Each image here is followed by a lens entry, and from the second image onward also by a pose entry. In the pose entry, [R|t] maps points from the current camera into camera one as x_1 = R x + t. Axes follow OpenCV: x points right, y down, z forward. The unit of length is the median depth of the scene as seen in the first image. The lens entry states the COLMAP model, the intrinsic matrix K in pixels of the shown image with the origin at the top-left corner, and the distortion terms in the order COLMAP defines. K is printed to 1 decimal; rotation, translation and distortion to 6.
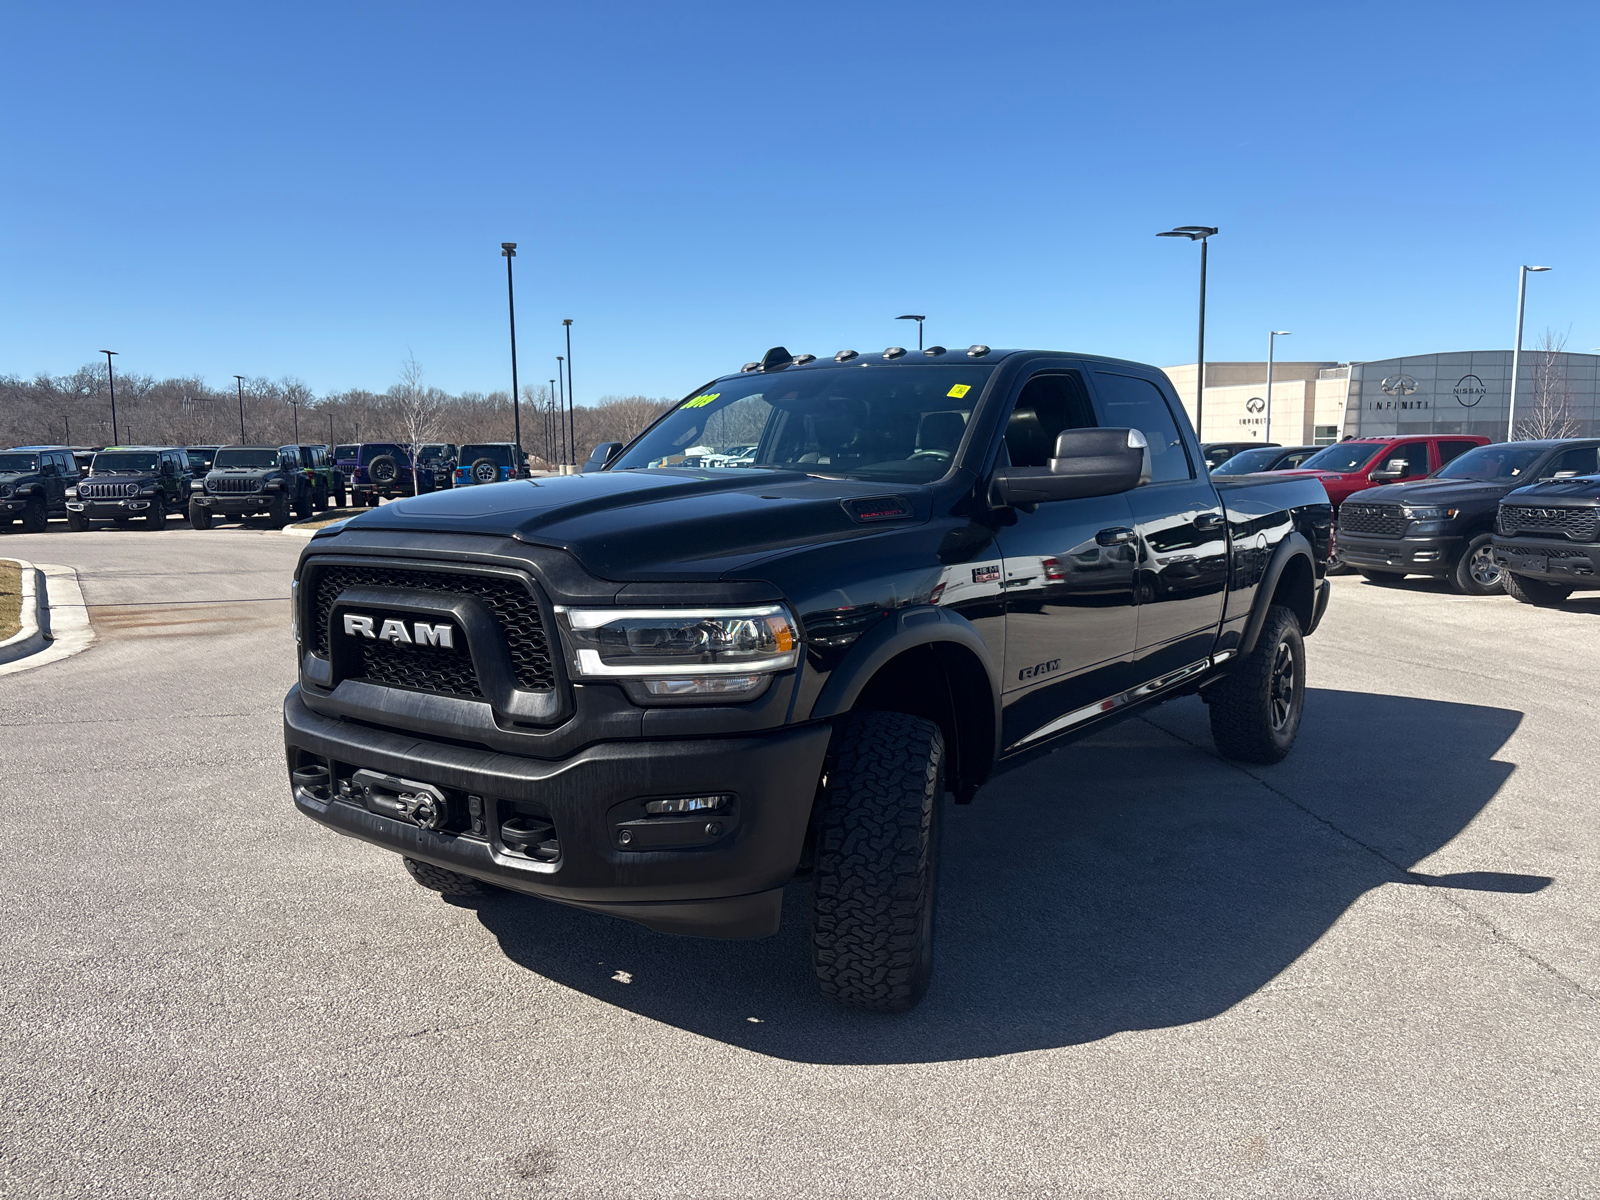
lens RADIAL K [[1205.6, 0, 793.0], [0, 1205.6, 610.9], [0, 0, 1]] dist [0.027085, -0.032059]
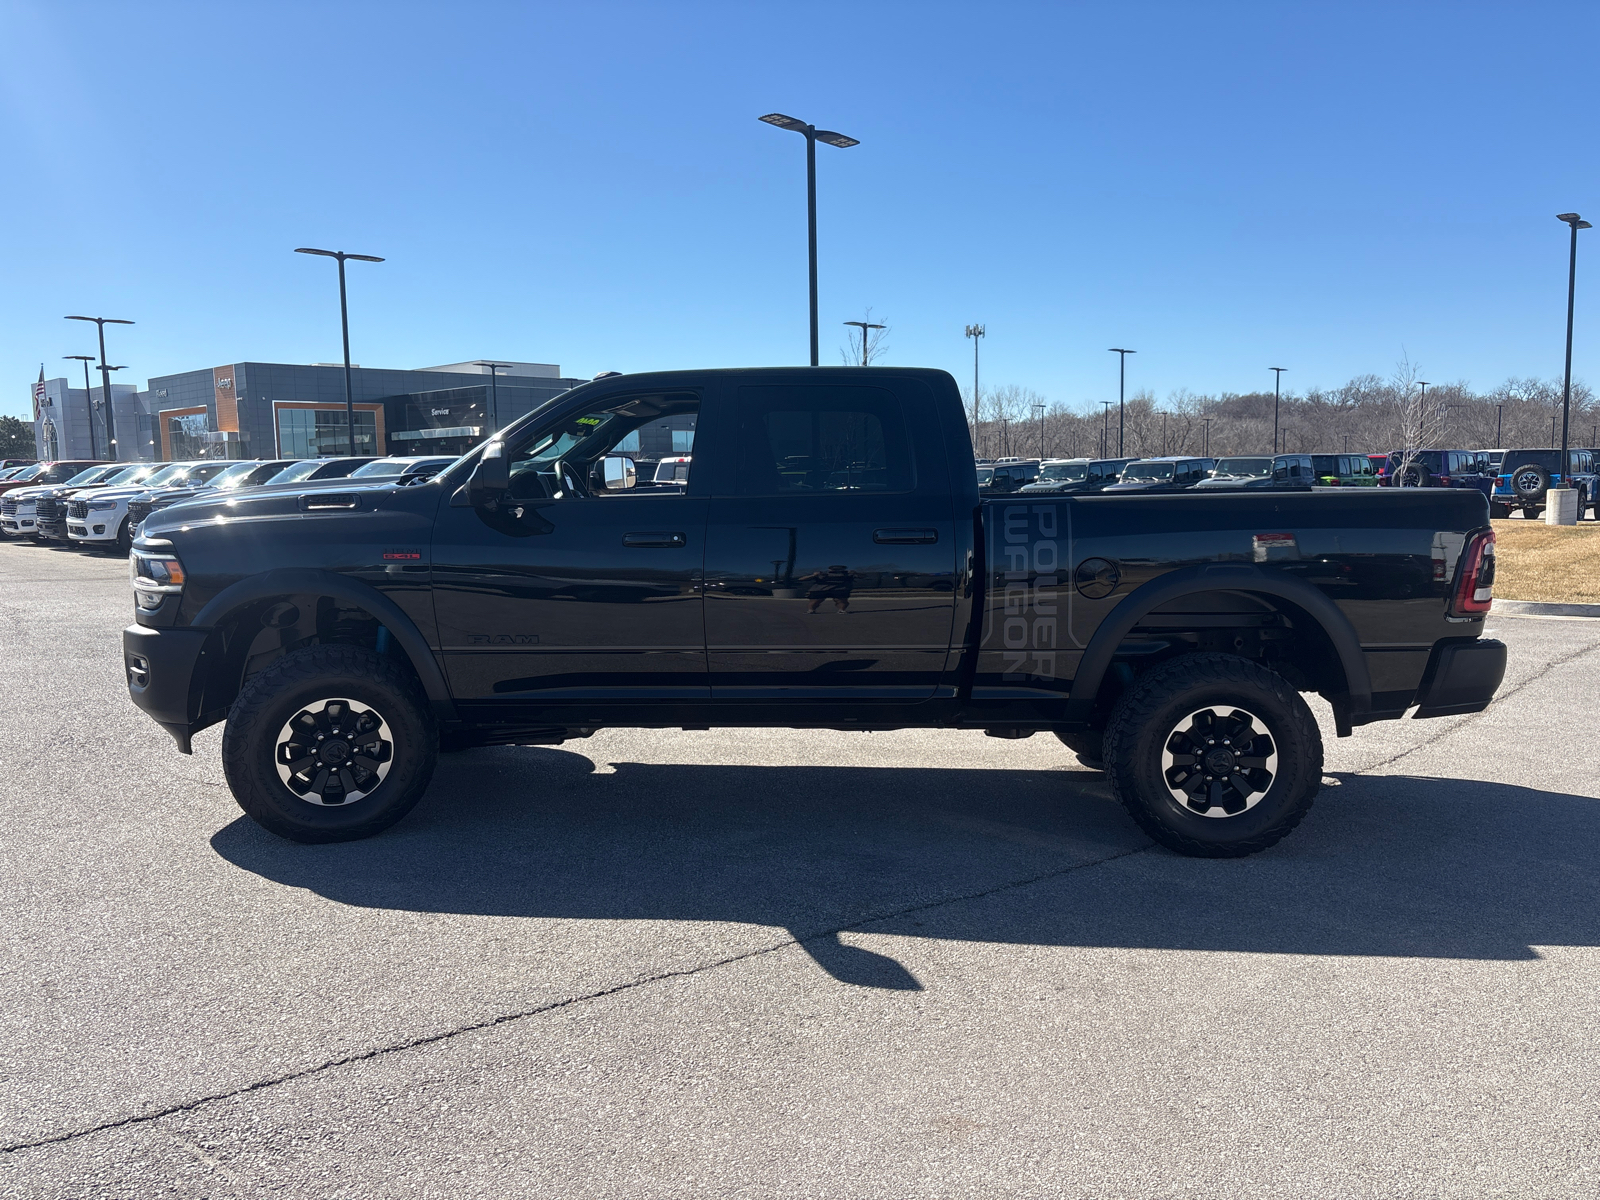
lens RADIAL K [[1205.6, 0, 783.8], [0, 1205.6, 608.2], [0, 0, 1]] dist [0.027085, -0.032059]
pose [[0.571352, 0.089341, -0.815828, 0.370818], [-0.096499, 0.994475, 0.041323, -0.017066], [0.815012, 0.055116, 0.576816, 0.138680]]
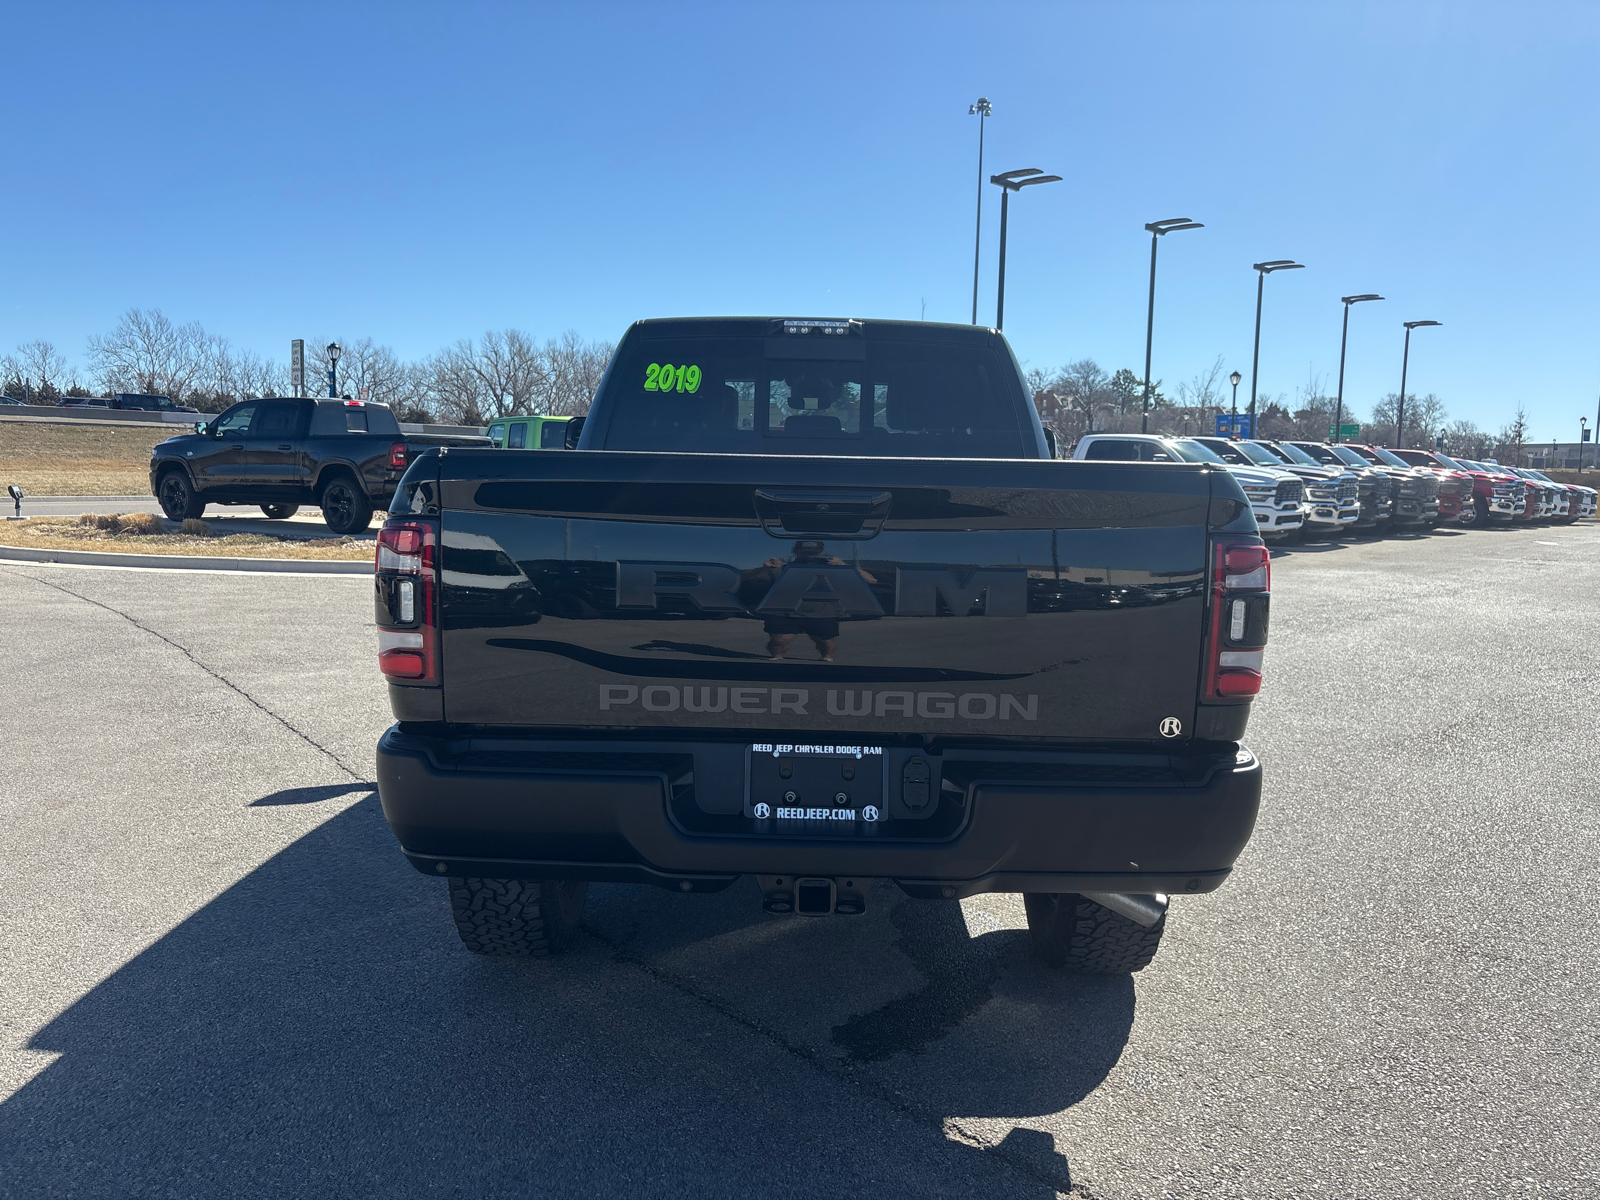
lens RADIAL K [[1205.6, 0, 787.7], [0, 1205.6, 603.6], [0, 0, 1]] dist [0.027085, -0.032059]
pose [[-0.805760, 0.056562, -0.589535, 0.267981], [-0.086510, 0.973511, 0.211641, -0.071942], [0.585890, 0.221532, -0.779523, 0.645402]]
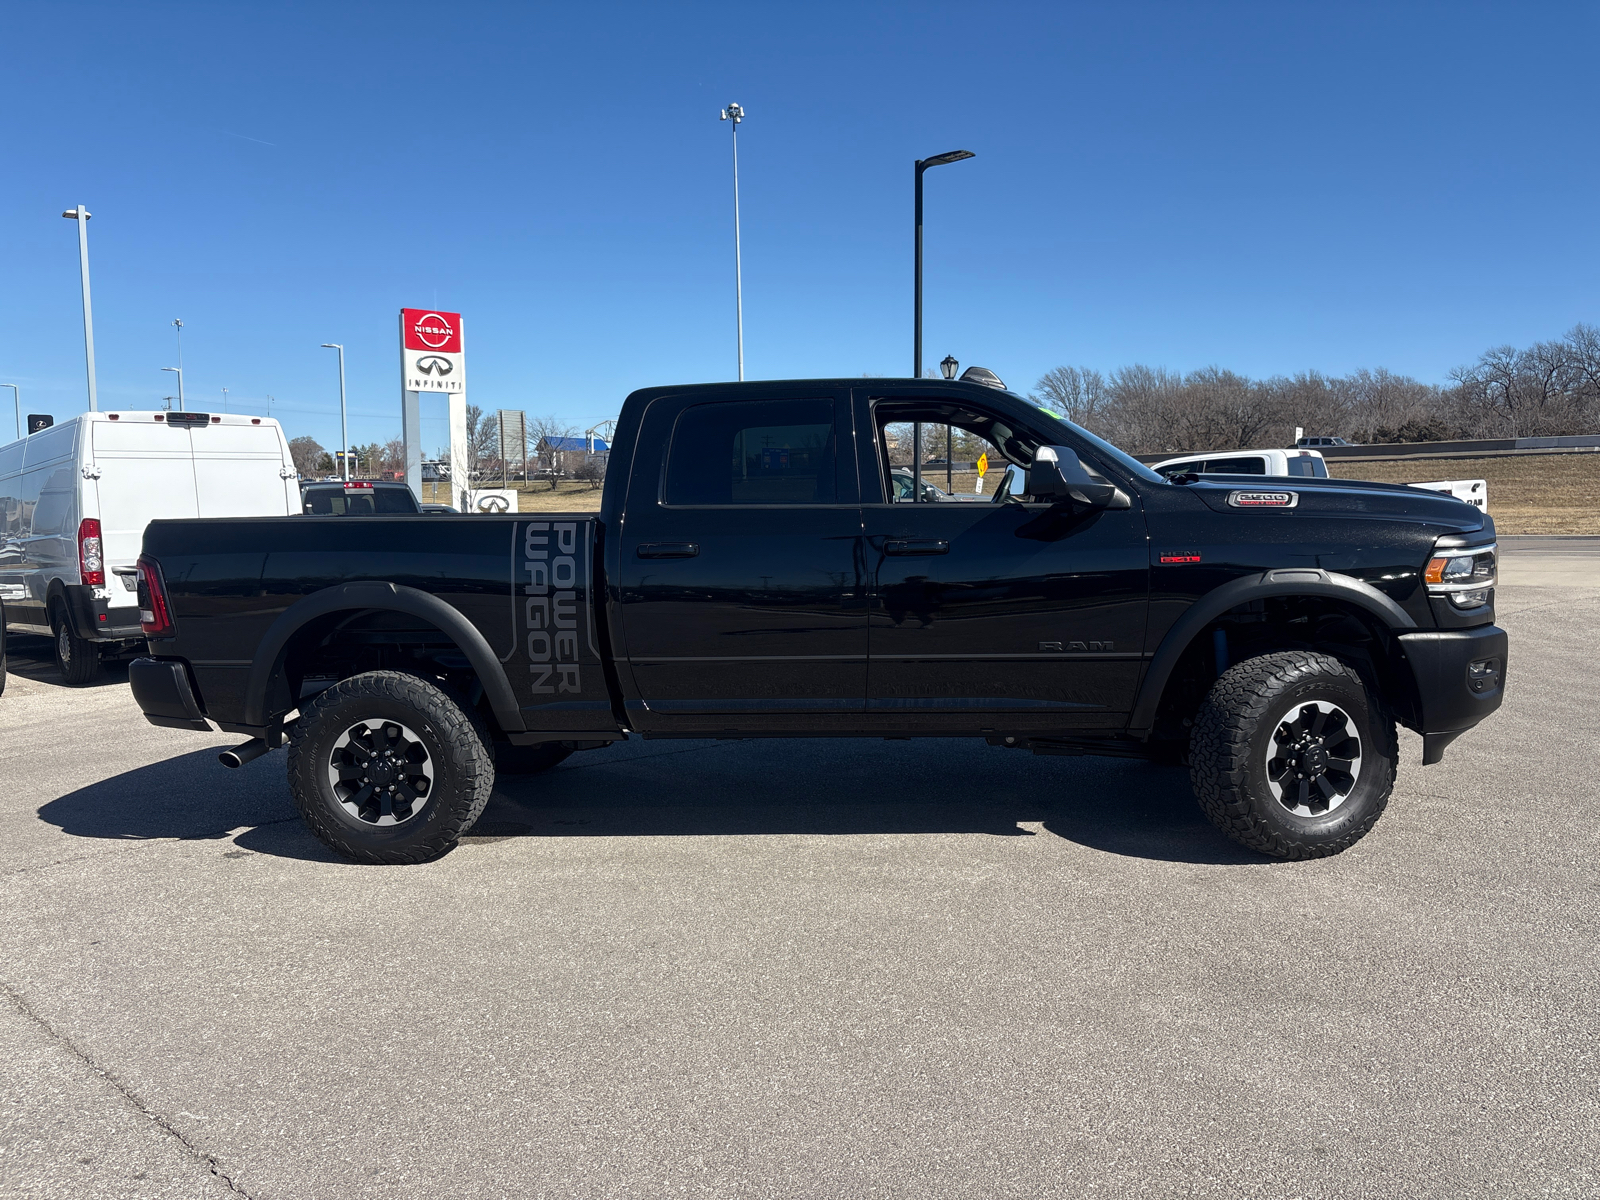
lens RADIAL K [[1205.6, 0, 802.4], [0, 1205.6, 606.4], [0, 0, 1]] dist [0.027085, -0.032059]
pose [[-0.517178, -0.051580, 0.854322, -0.284457], [0.131007, 0.981649, 0.138575, -0.060198], [-0.845792, 0.183590, -0.500930, 0.567191]]
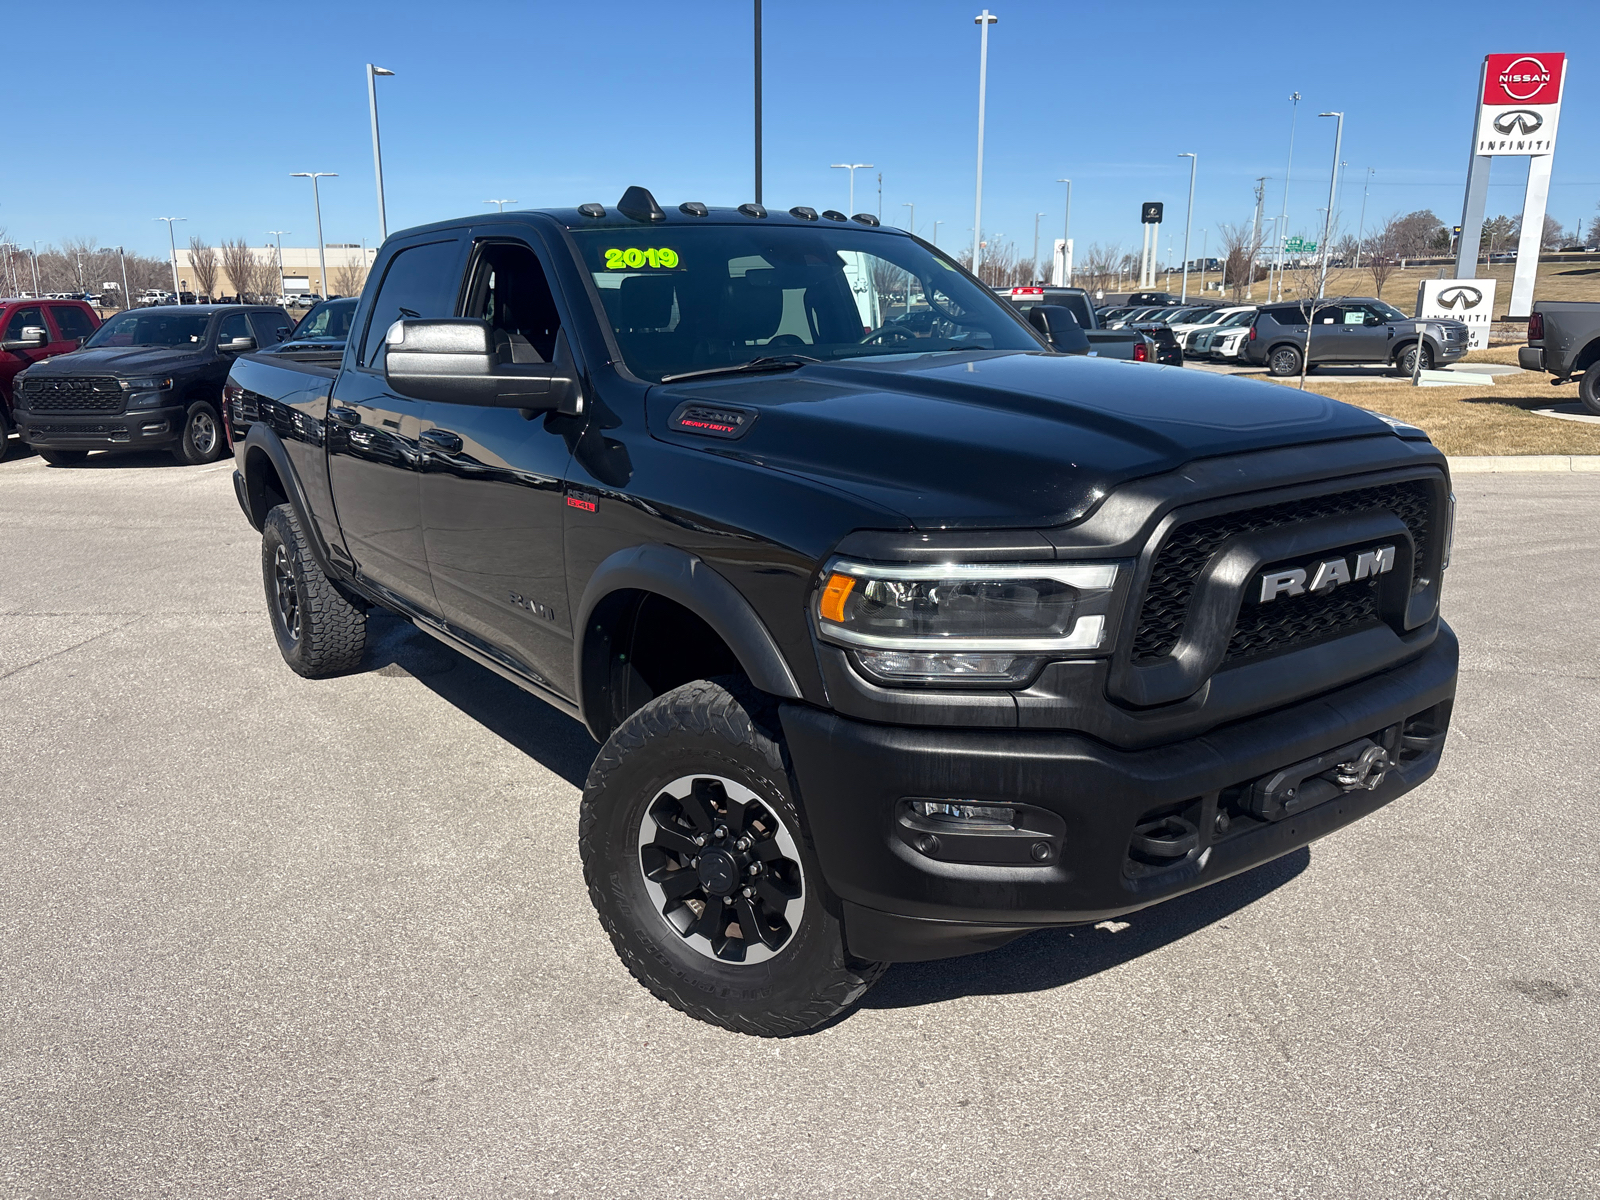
lens RADIAL K [[1205.6, 0, 784.6], [0, 1205.6, 608.1], [0, 0, 1]] dist [0.027085, -0.032059]
pose [[0.300995, -0.225220, 0.926649, -0.244287], [0.124387, 0.972682, 0.196005, -0.033342], [-0.945479, 0.056266, 0.320786, 0.227695]]
